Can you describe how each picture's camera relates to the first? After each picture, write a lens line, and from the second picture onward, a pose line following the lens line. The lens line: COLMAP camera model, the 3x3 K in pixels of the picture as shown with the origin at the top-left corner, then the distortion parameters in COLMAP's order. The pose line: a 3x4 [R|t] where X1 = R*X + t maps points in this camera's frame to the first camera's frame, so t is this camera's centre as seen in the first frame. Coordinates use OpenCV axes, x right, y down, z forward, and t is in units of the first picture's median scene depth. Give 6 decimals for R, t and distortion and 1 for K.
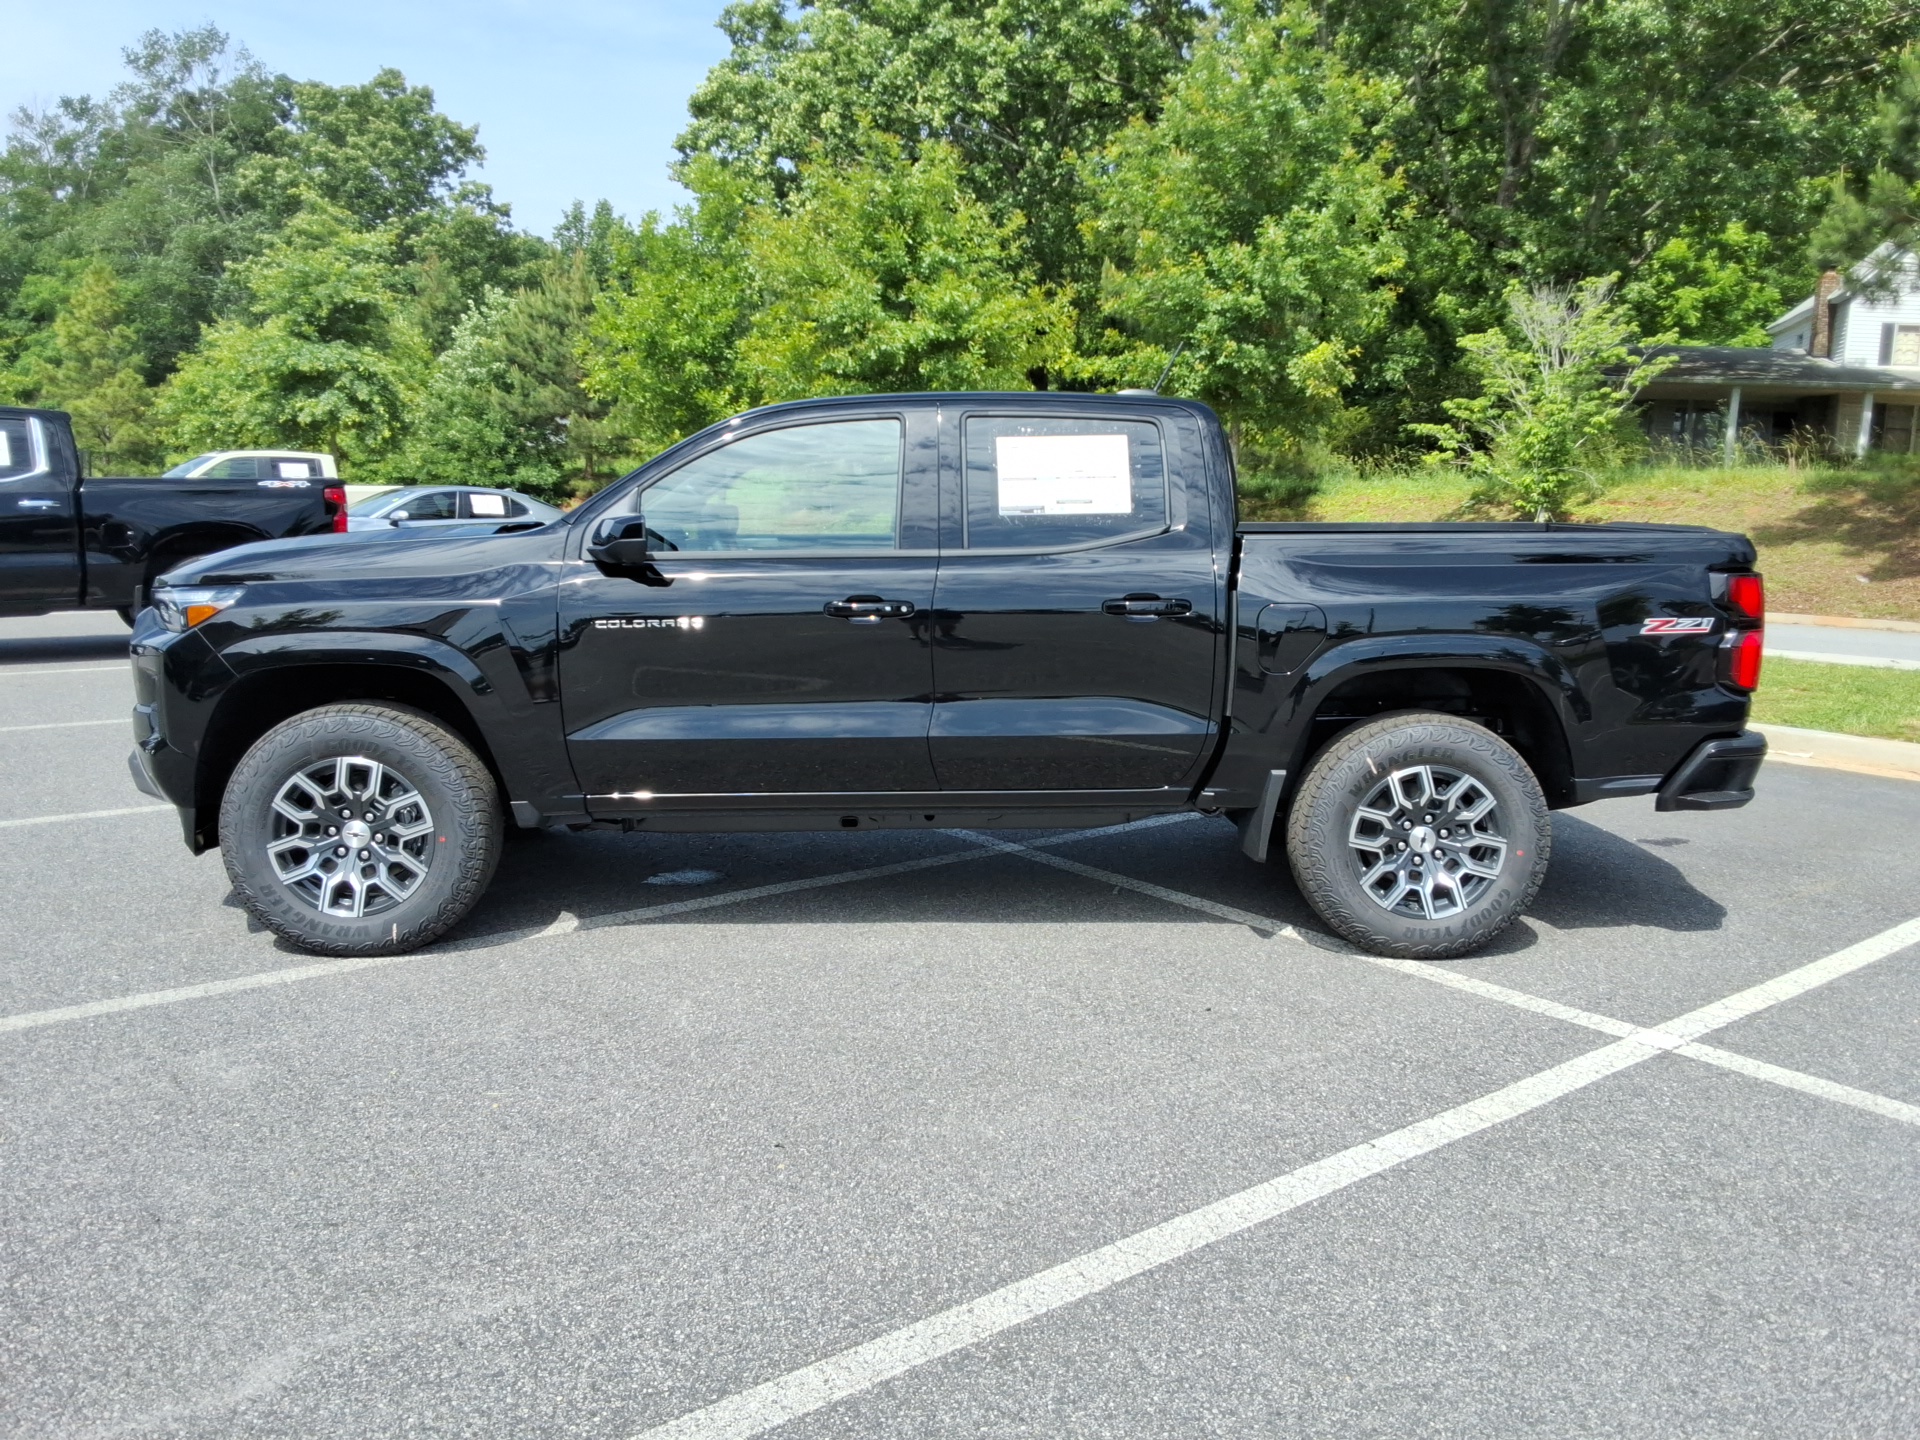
lens RADIAL K [[1540.2, 0, 973.8], [0, 1540.2, 723.2], [0, 0, 1]] dist [0.095393, -0.145866]
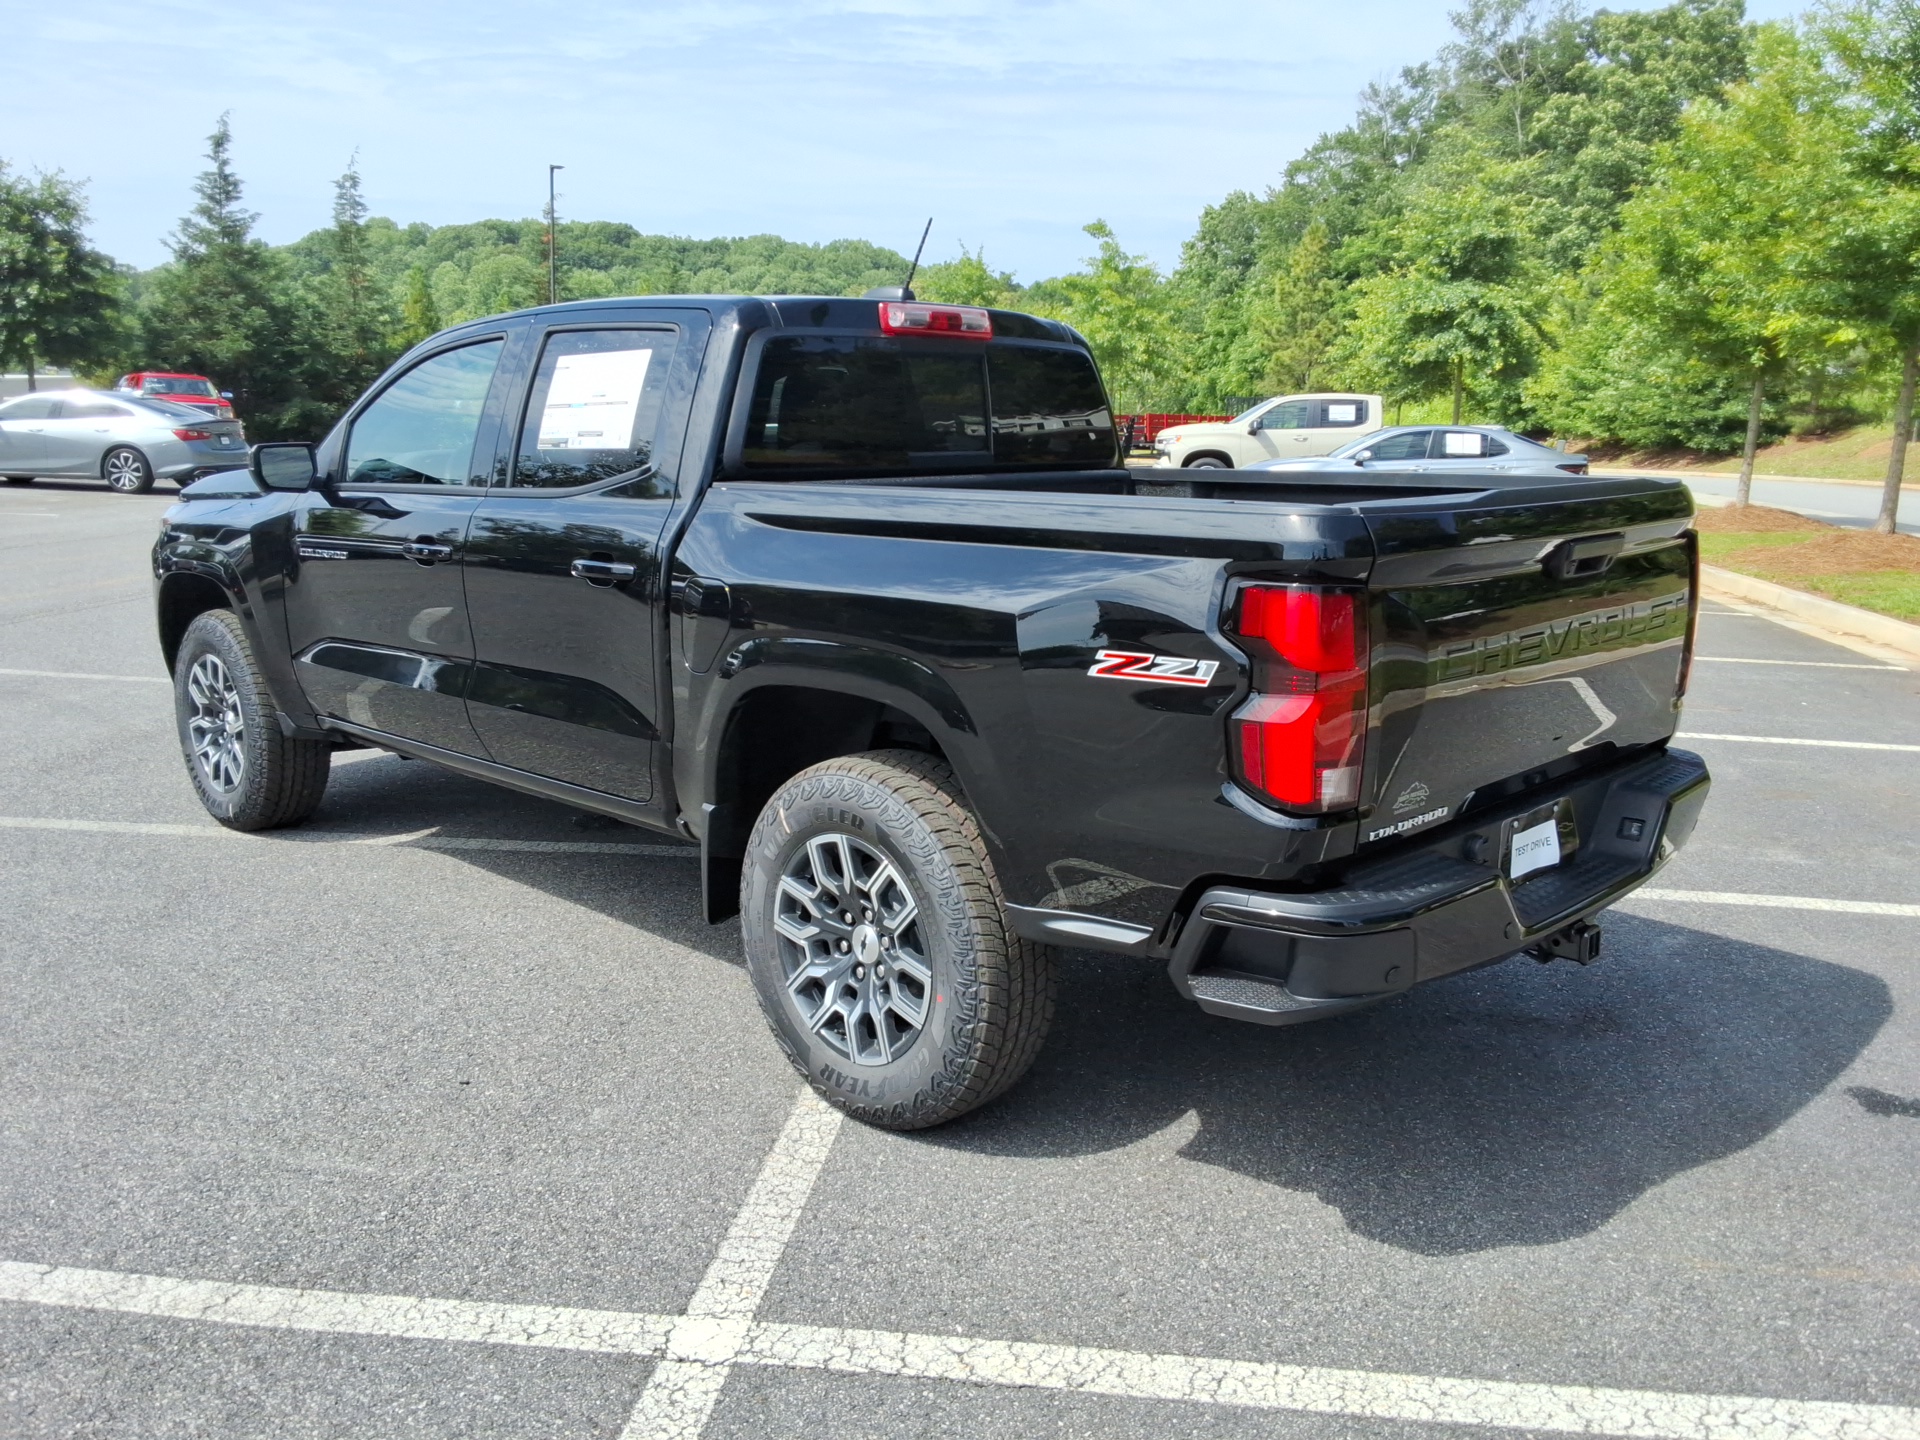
lens RADIAL K [[1540.2, 0, 969.4], [0, 1540.2, 704.7], [0, 0, 1]] dist [0.095393, -0.145866]
pose [[0.690008, 0.123455, -0.713195, 0.117418], [-0.104741, 0.992006, 0.070381, -0.011945], [0.716183, 0.026138, 0.697423, 0.084096]]
